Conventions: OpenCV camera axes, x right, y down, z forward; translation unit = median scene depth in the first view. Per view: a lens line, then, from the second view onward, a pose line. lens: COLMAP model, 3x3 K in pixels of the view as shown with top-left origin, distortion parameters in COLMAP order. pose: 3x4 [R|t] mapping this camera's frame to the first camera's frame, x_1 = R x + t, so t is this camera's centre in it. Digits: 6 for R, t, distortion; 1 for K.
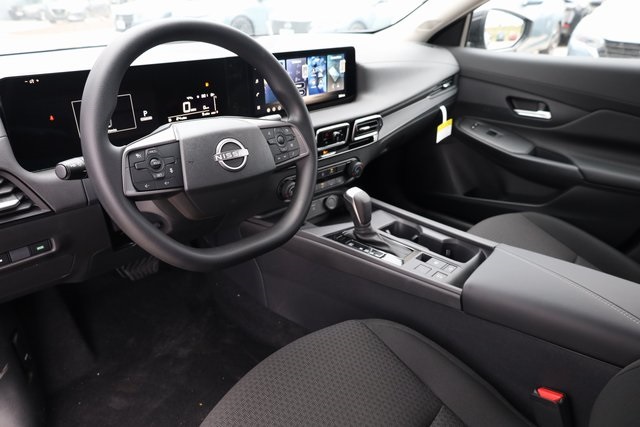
lens RADIAL K [[441.2, 0, 318.4], [0, 441.2, 213.9], [0, 0, 1]] dist [0.013218, 0.001073]
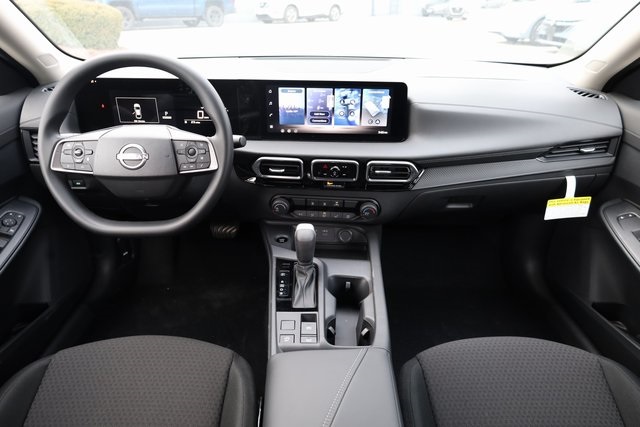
lens RADIAL K [[441.2, 0, 318.3], [0, 441.2, 212.9], [0, 0, 1]] dist [0.013218, 0.001073]
pose [[0.676411, 0.325551, -0.660669, 0.666671], [-0.321253, 0.937593, 0.133101, -0.198662], [0.662770, 0.122211, 0.738783, 0.253673]]
